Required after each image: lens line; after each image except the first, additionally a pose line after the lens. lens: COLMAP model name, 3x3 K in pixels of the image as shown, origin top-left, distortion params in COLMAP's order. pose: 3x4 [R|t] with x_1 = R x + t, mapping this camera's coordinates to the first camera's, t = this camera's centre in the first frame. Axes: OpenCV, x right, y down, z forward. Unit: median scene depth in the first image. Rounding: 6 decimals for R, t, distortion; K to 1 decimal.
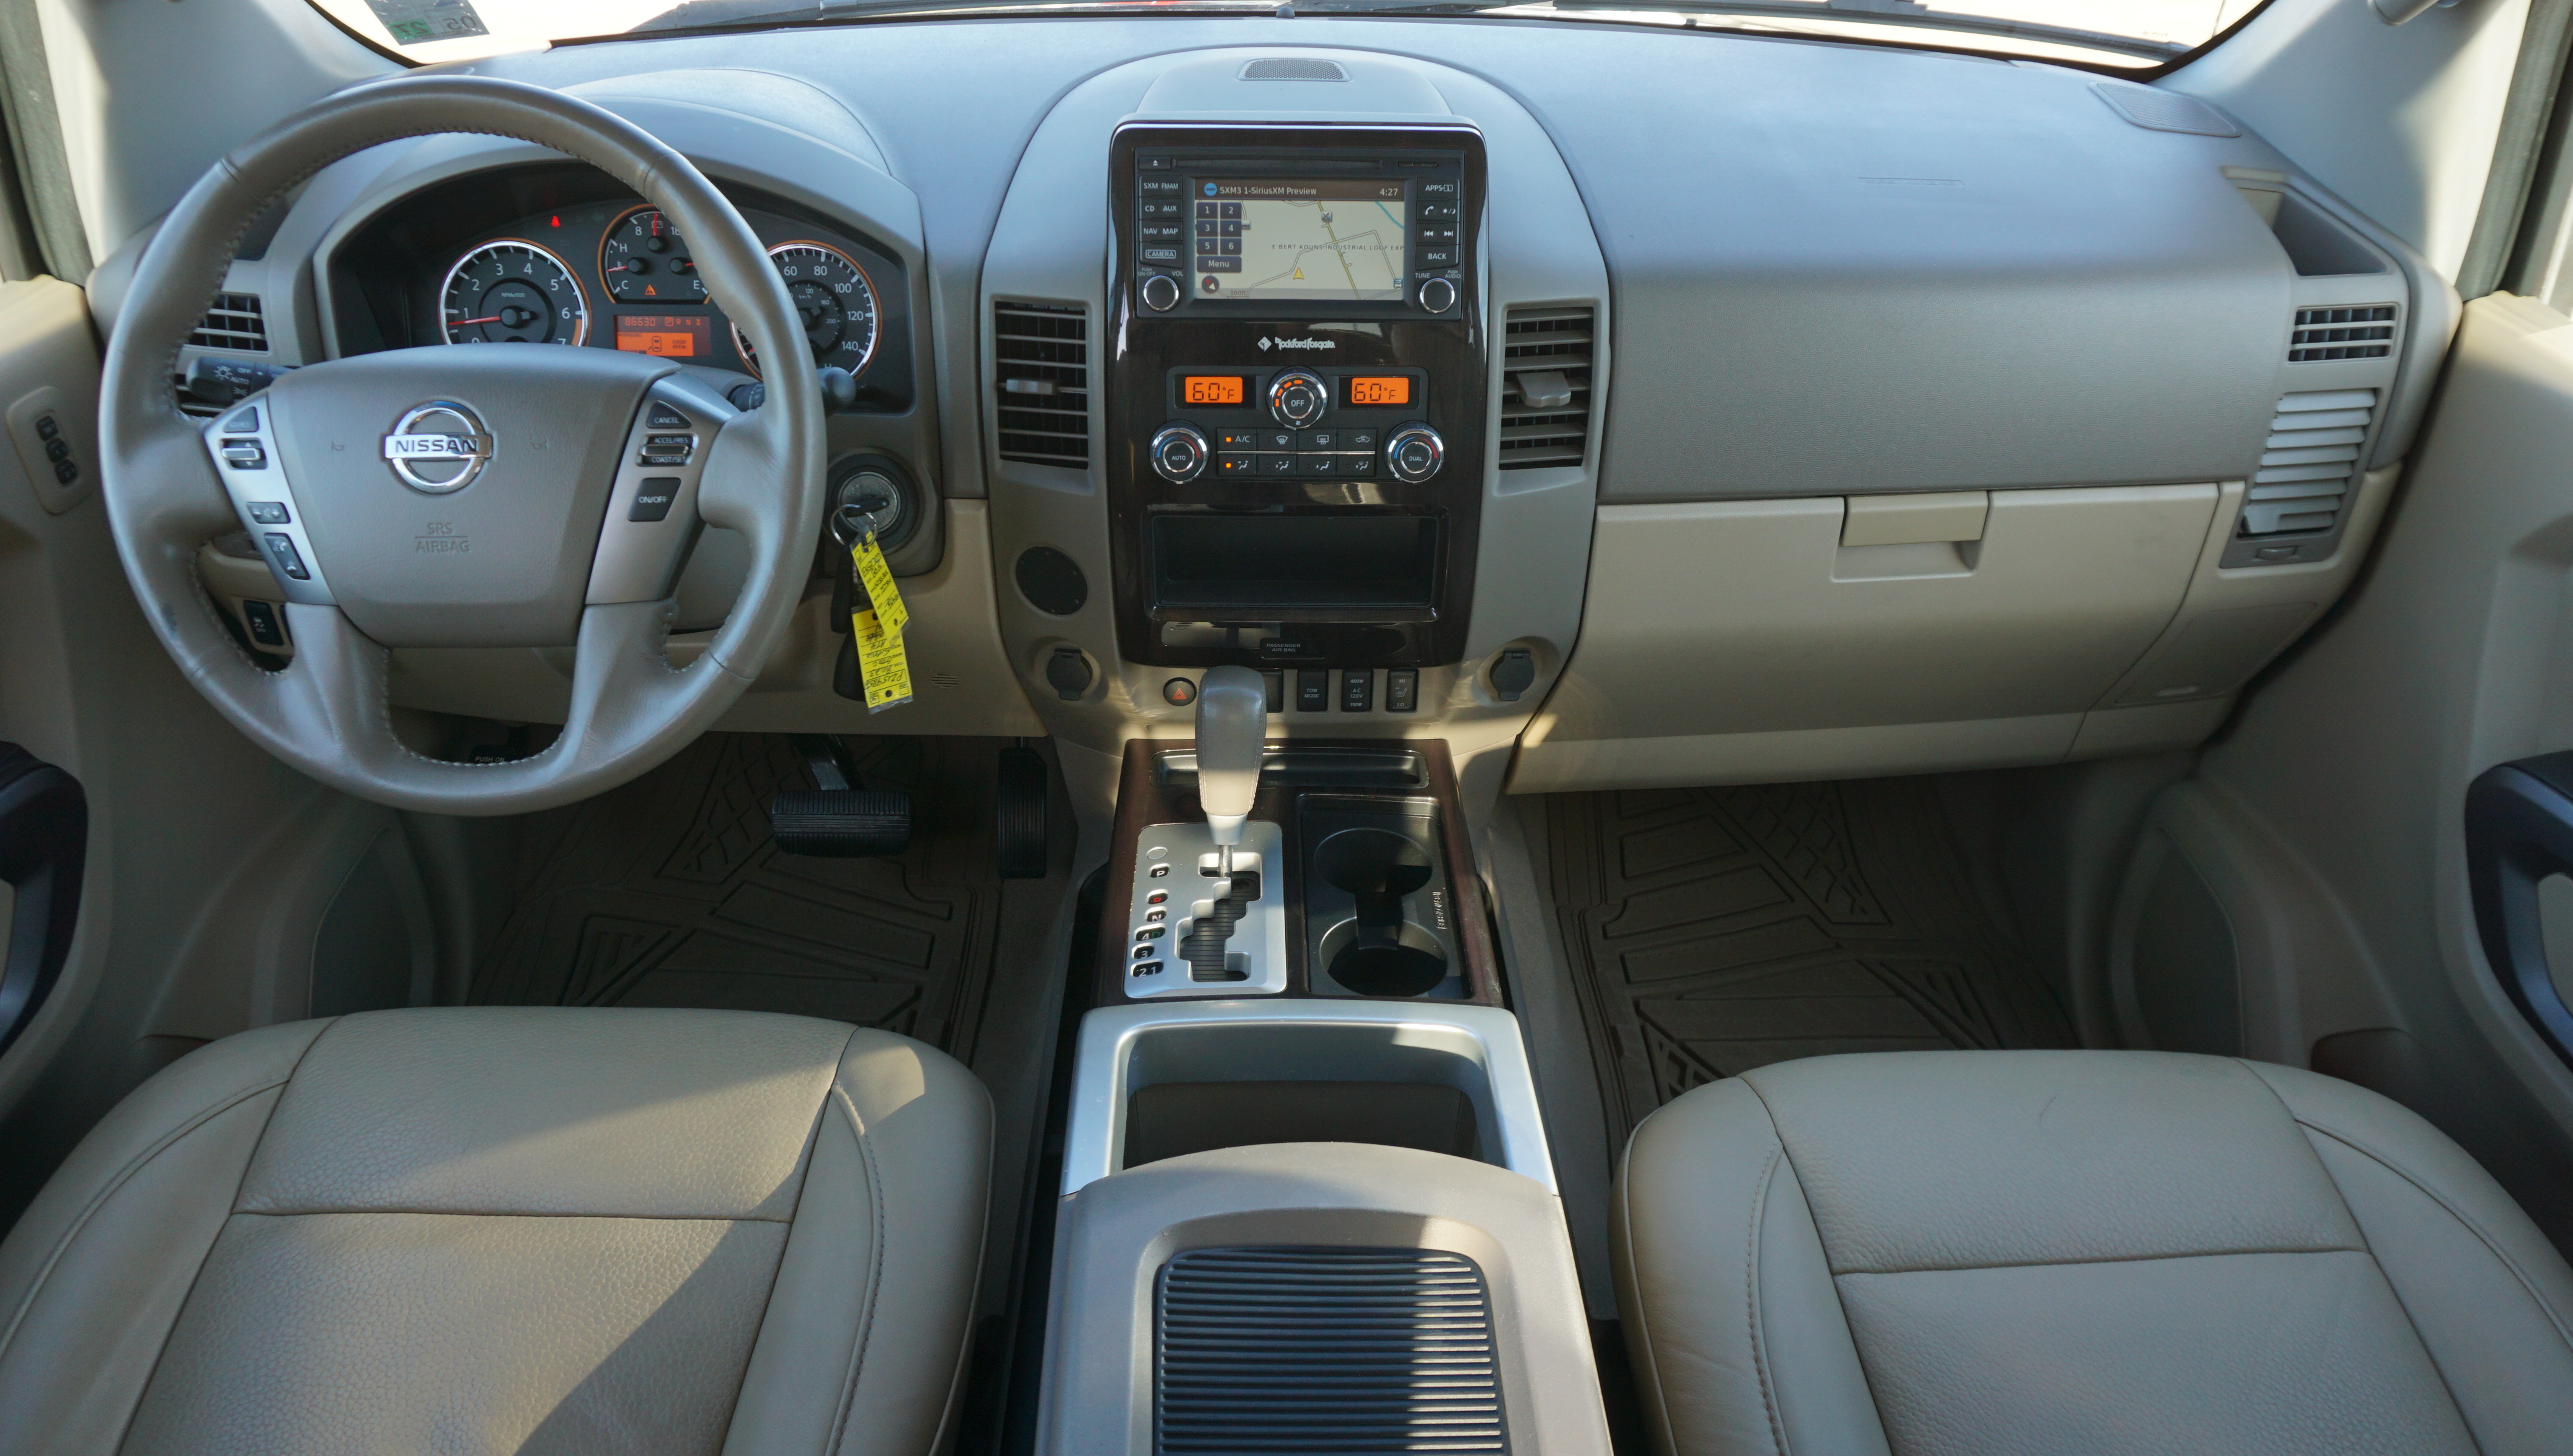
lens RADIAL K [[1737.8, 0, 1298.3], [0, 1737.8, 730.1], [0, 0, 1]] dist [-0.042392, 0.031829]
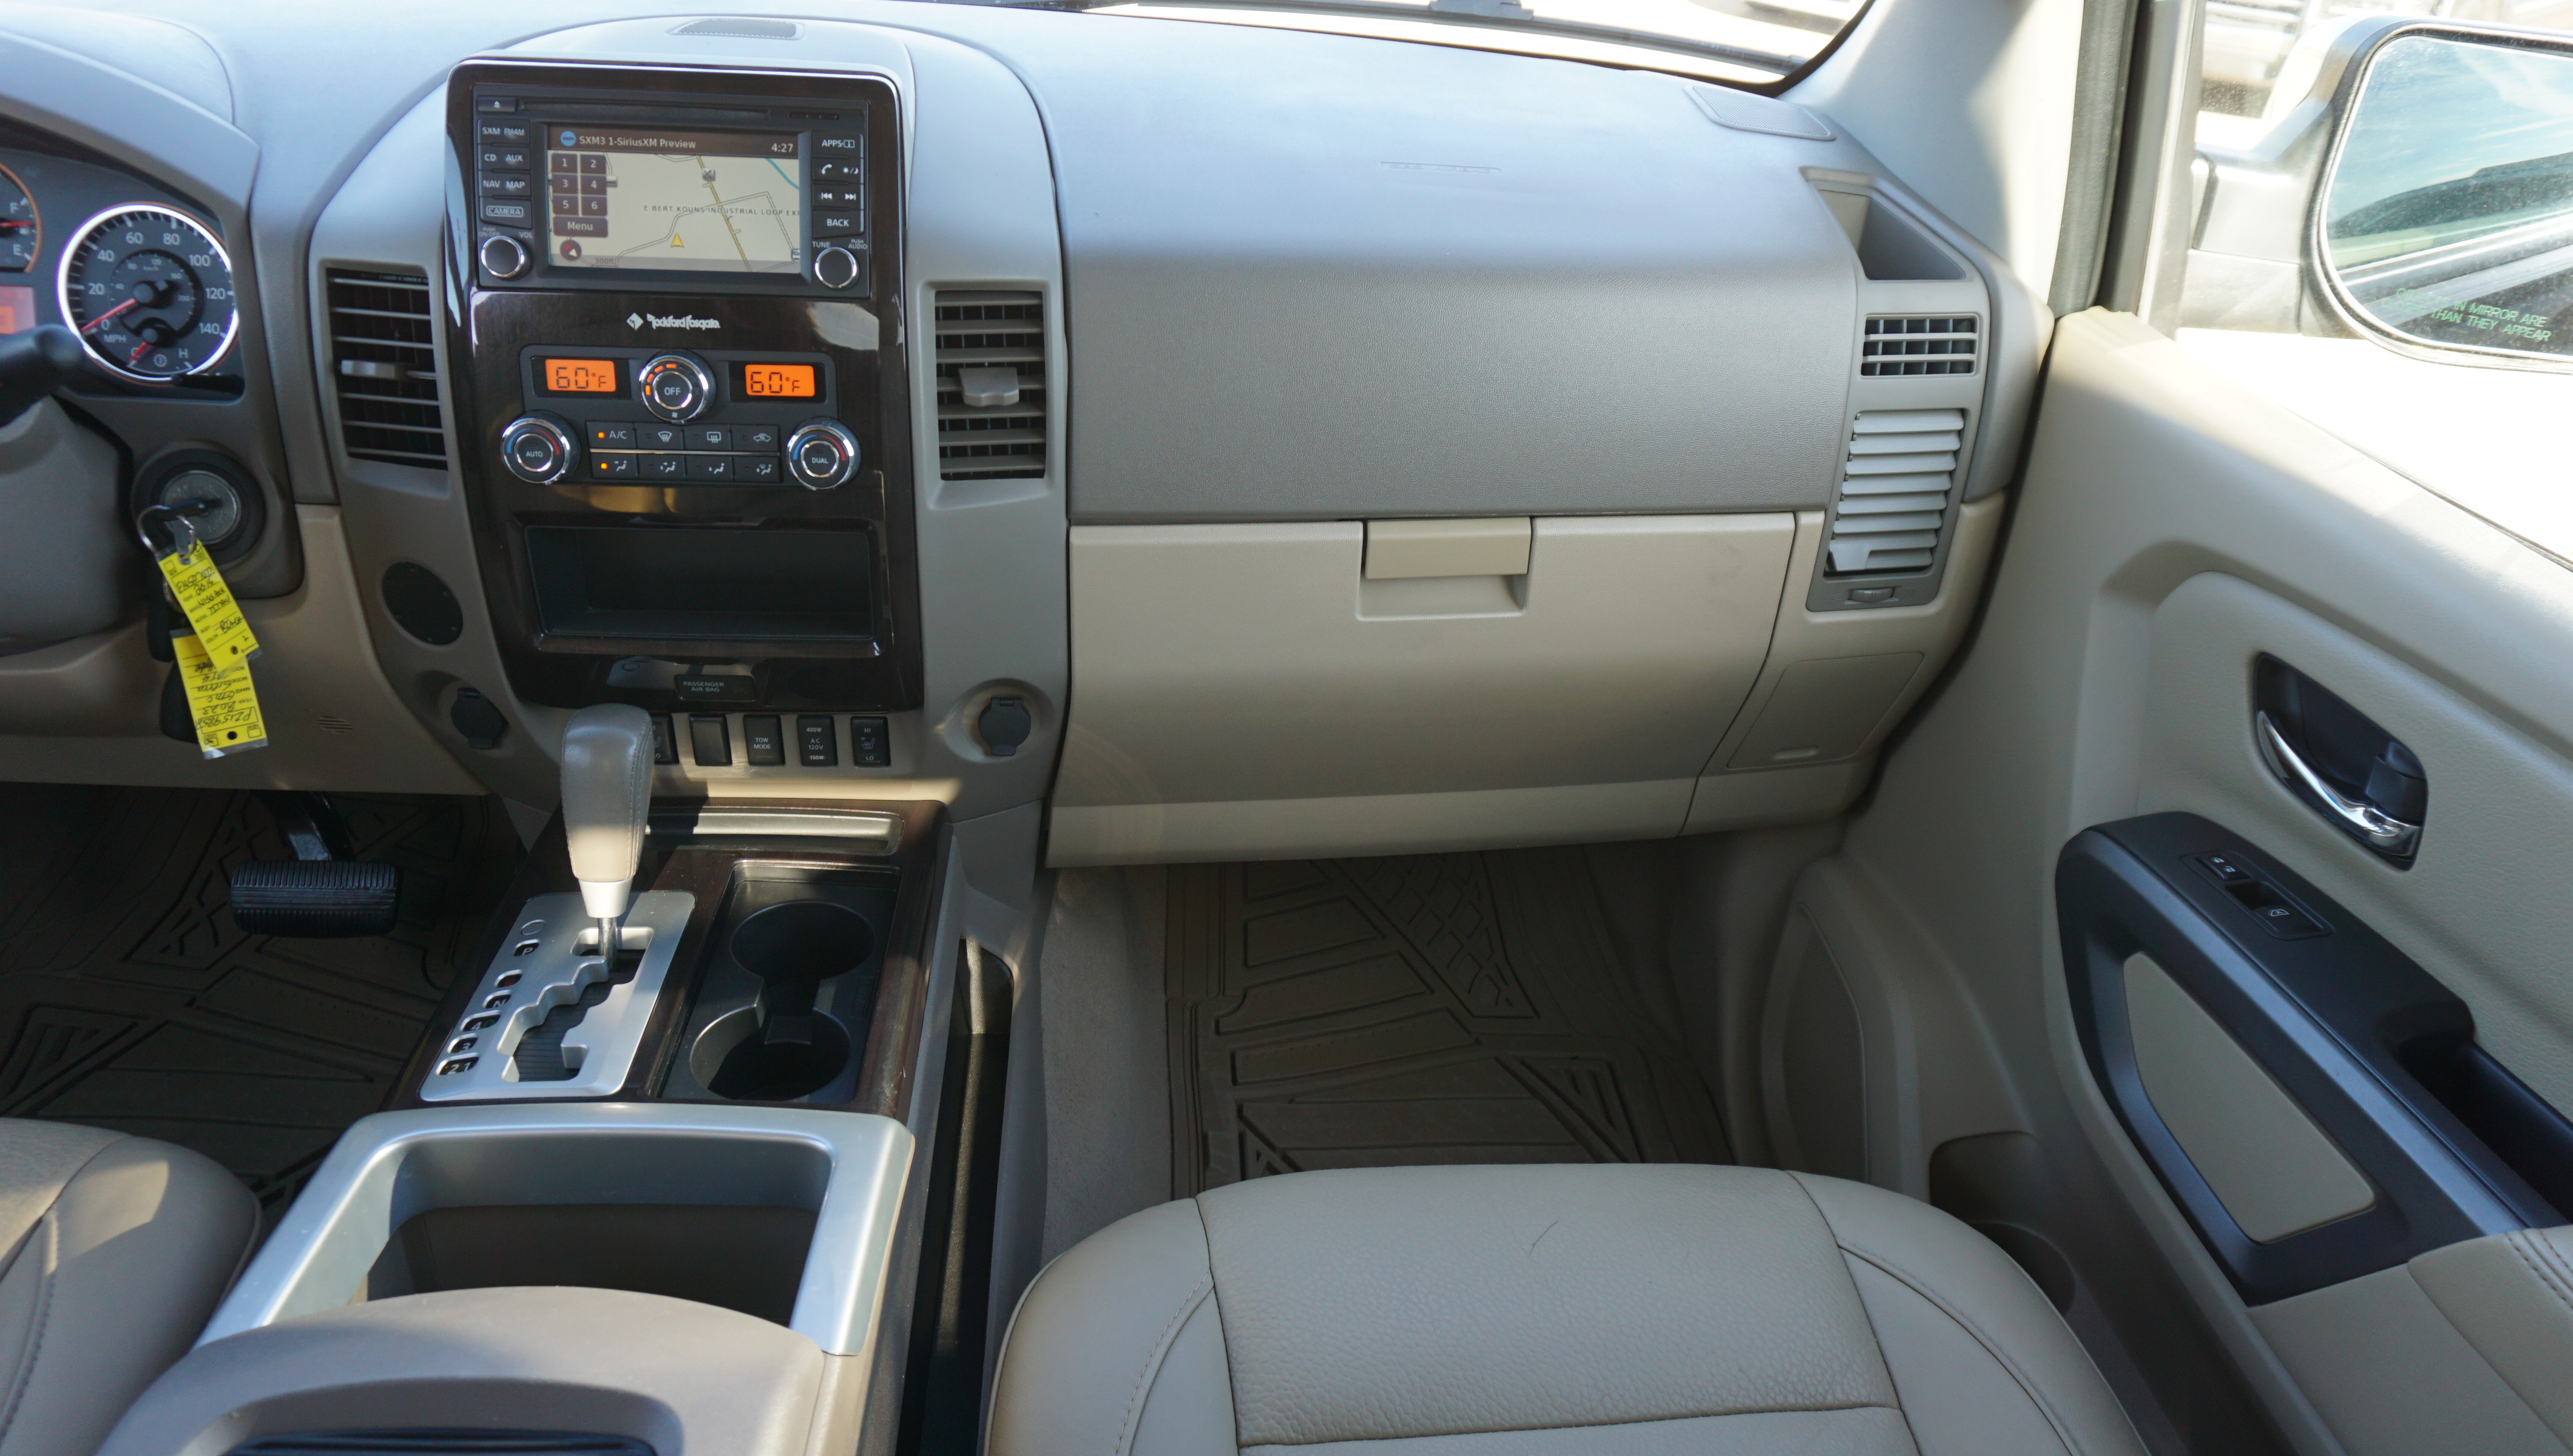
lens RADIAL K [[1737.8, 0, 1296.9], [0, 1737.8, 726.4], [0, 0, 1]] dist [-0.042392, 0.031829]
pose [[0.997984, 0.009898, 0.062693, 0.250919], [-0.006282, 0.998320, -0.057599, 0.021175], [-0.063158, 0.057089, 0.996369, 0.150735]]
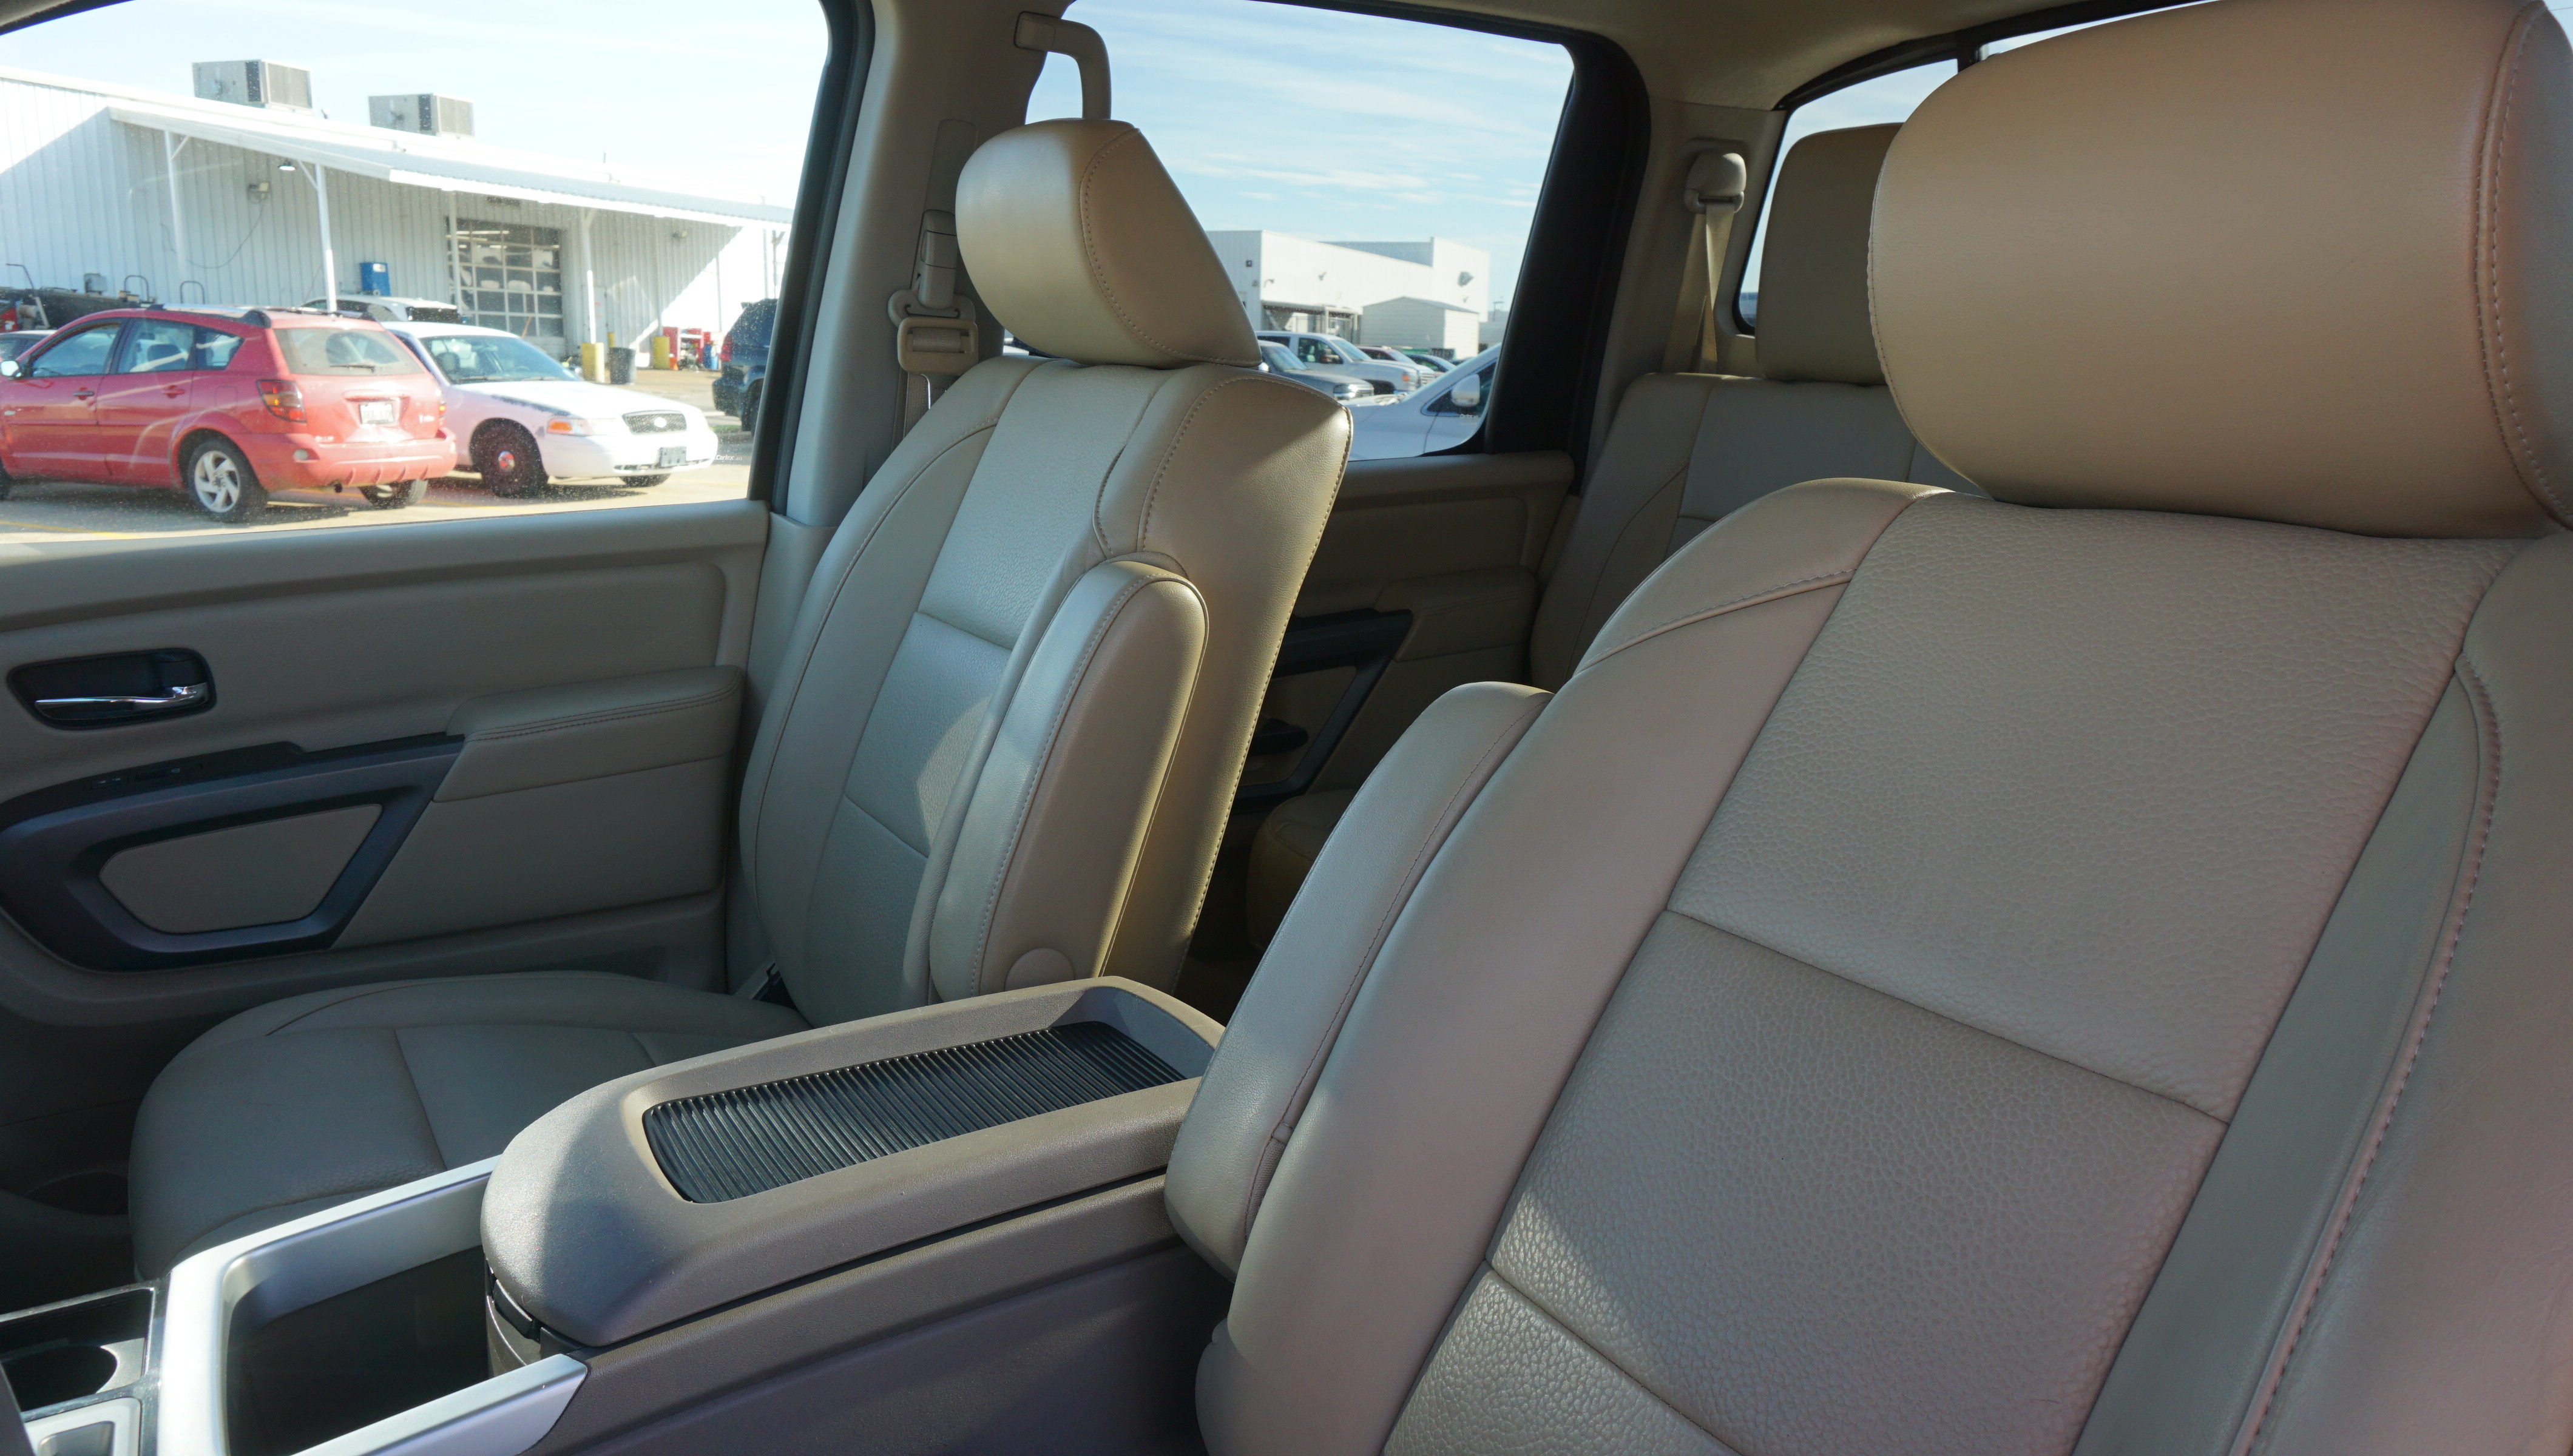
lens RADIAL K [[1737.8, 0, 1291.5], [0, 1737.8, 737.4], [0, 0, 1]] dist [-0.042392, 0.031829]
pose [[-0.494939, -0.216162, 0.841611, -0.802125], [0.447652, 0.766708, 0.460181, -0.186042], [-0.744744, 0.604510, -0.282708, 0.632270]]
